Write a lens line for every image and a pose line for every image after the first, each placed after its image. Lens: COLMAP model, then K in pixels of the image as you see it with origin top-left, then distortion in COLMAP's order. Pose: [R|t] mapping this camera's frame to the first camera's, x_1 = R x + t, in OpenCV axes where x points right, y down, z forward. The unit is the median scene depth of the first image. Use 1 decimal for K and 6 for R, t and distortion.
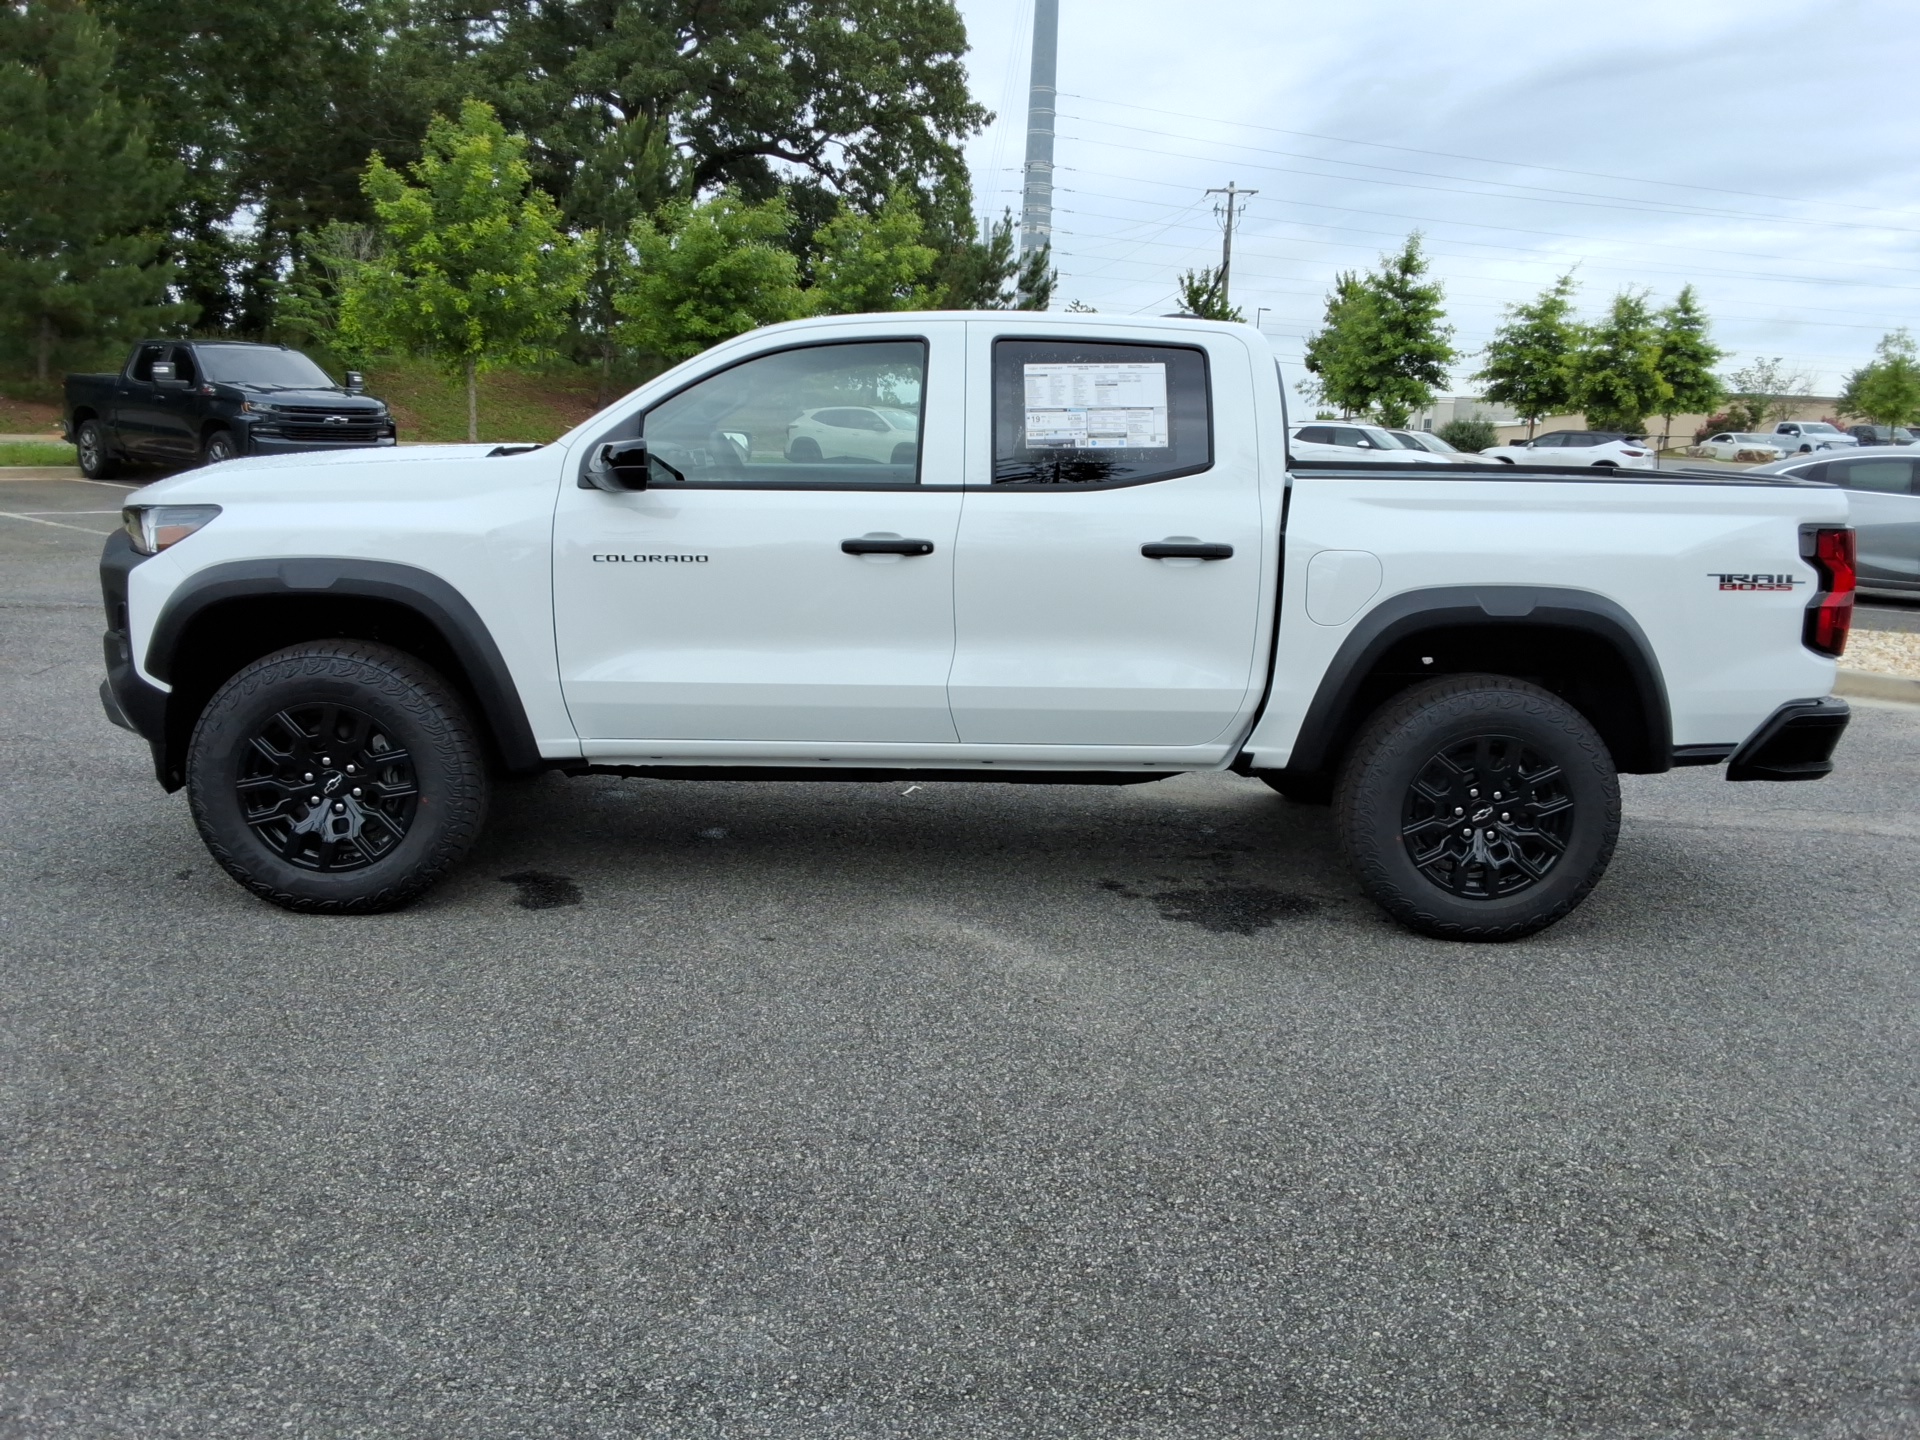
lens RADIAL K [[1537.7, 0, 974.0], [0, 1537.7, 700.6], [0, 0, 1]] dist [0.103294, -0.158118]
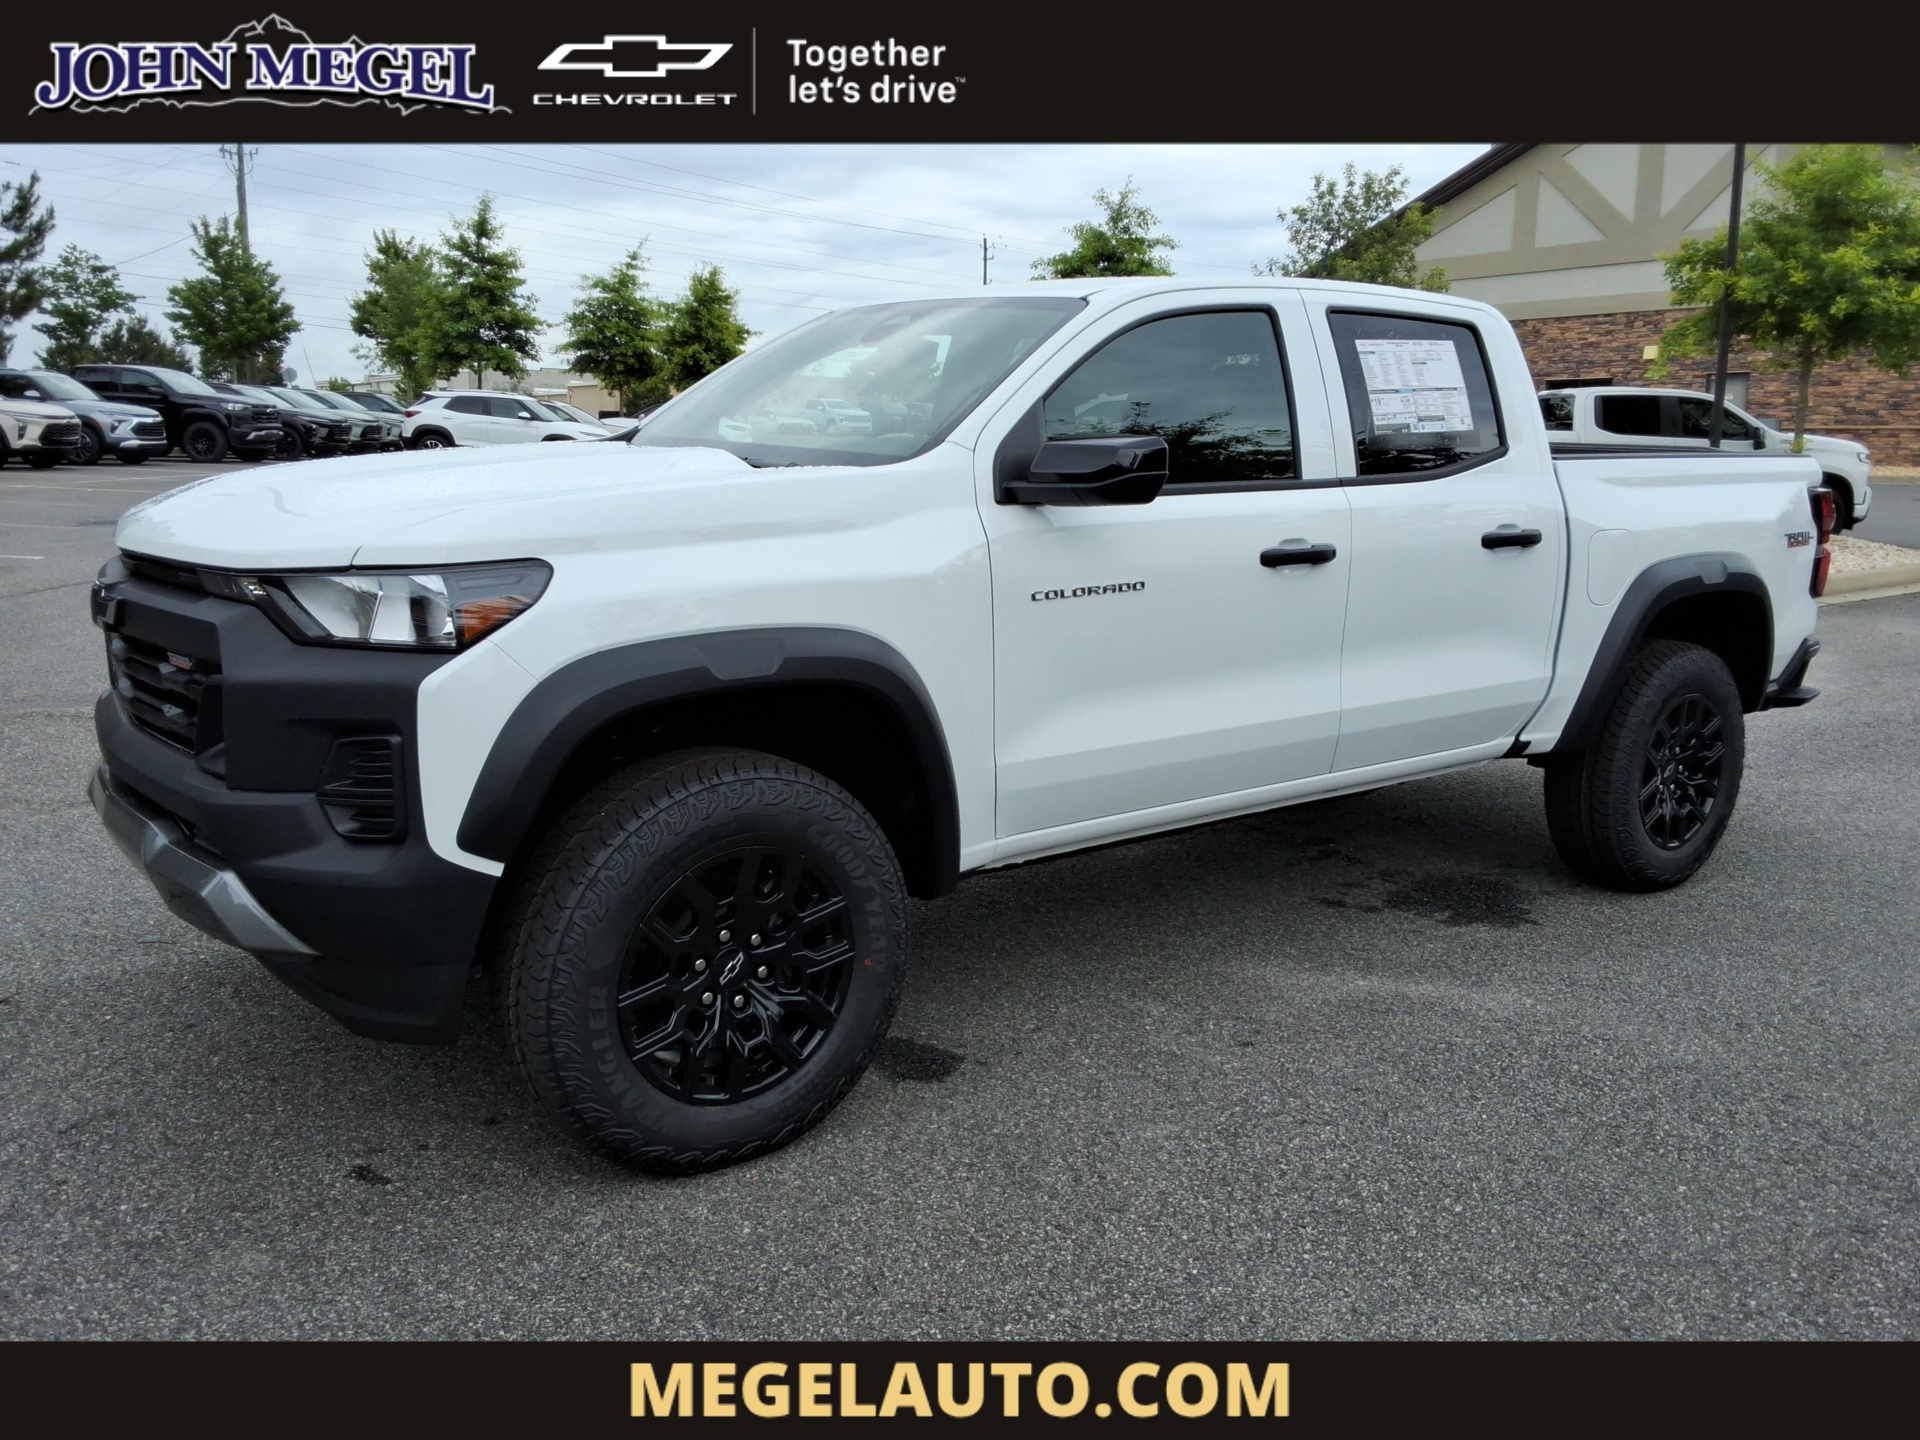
lens RADIAL K [[1537.7, 0, 974.0], [0, 1537.7, 700.6], [0, 0, 1]] dist [0.103294, -0.158118]
pose [[0.811472, -0.114584, 0.573048, -0.089425], [0.103502, 0.993267, 0.052043, -0.010644], [-0.575153, 0.017080, 0.817868, 0.052650]]
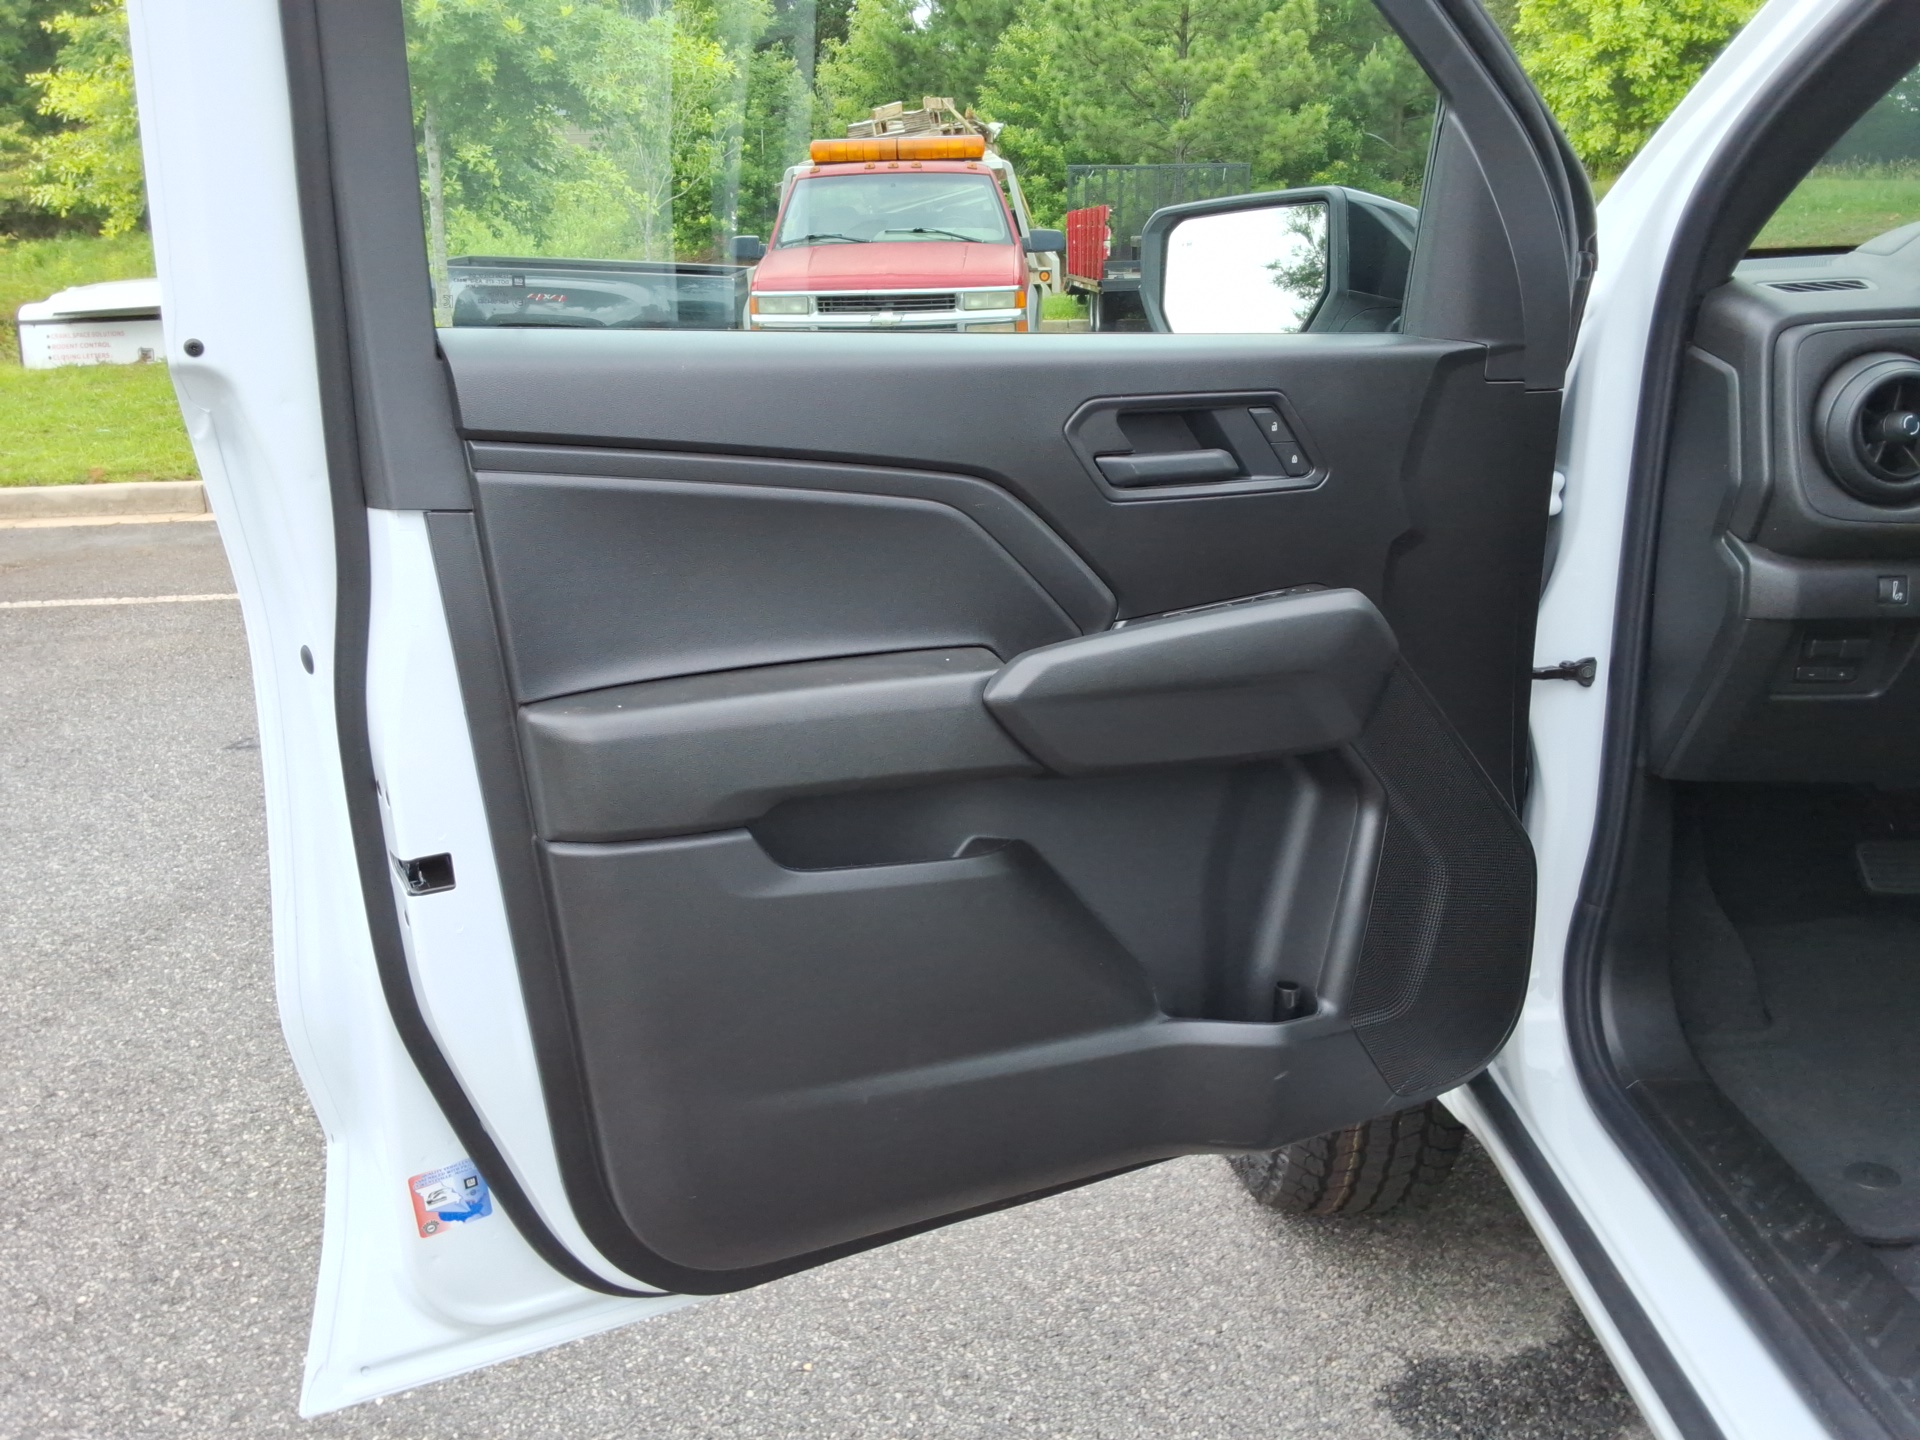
lens RADIAL K [[1541.5, 0, 976.4], [0, 1541.5, 699.8], [0, 0, 1]] dist [0.101818, -0.158084]
pose [[-0.023532, 0.245743, -0.969049, 0.009661], [-0.168469, 0.954481, 0.246139, -0.016733], [0.985426, 0.169047, 0.018940, 0.114794]]
